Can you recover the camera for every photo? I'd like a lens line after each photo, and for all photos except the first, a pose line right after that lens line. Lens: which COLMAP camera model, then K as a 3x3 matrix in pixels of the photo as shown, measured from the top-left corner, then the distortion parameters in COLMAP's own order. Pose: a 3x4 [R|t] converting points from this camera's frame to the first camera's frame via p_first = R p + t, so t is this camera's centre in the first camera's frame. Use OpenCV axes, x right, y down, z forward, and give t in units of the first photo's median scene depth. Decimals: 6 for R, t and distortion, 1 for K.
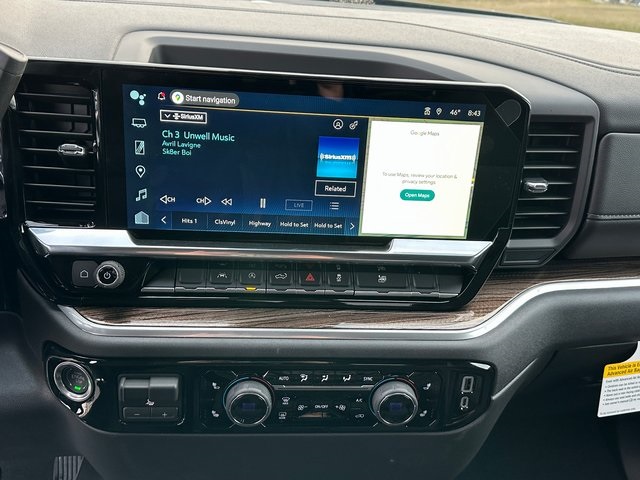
lens RADIAL K [[622.4, 0, 320.0], [0, 622.4, 240.0], [0, 0, 1]] dist [0.176239, -0.350685]
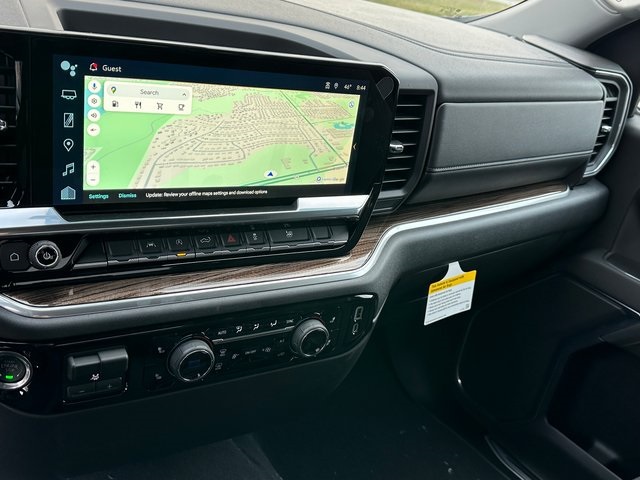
lens RADIAL K [[622.4, 0, 320.0], [0, 622.4, 240.0], [0, 0, 1]] dist [0.176239, -0.350685]
pose [[0.896251, -0.095657, 0.433110, -0.347835], [0.060921, 0.993761, 0.093418, -0.029707], [-0.439345, -0.057340, 0.896487, -0.040781]]
